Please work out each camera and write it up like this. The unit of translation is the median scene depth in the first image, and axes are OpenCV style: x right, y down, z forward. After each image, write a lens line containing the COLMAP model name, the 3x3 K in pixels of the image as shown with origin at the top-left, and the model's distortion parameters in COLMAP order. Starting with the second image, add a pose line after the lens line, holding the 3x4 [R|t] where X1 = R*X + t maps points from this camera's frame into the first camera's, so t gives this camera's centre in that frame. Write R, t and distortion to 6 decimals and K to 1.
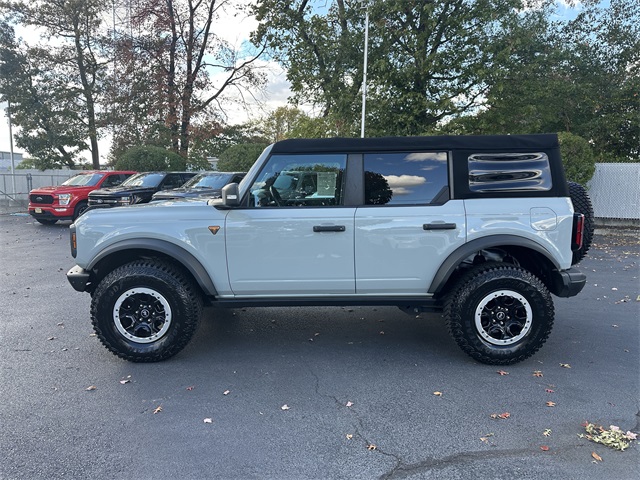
lens RADIAL K [[448.4, 0, 323.7], [0, 448.4, 229.5], [0, 0, 1]] dist [0.089701, -0.118595]
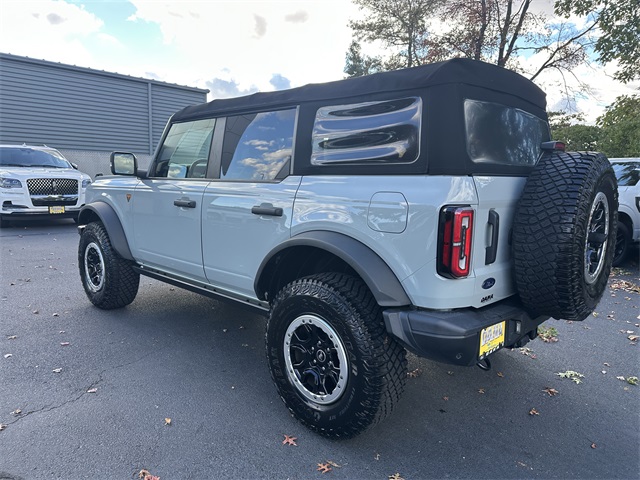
lens RADIAL K [[448.4, 0, 323.7], [0, 448.4, 229.5], [0, 0, 1]] dist [0.089701, -0.118595]
pose [[0.722929, 0.102410, -0.683291, 0.809033], [-0.100656, 0.994014, 0.042486, -0.016980], [0.683551, 0.038063, 0.728909, 0.526238]]
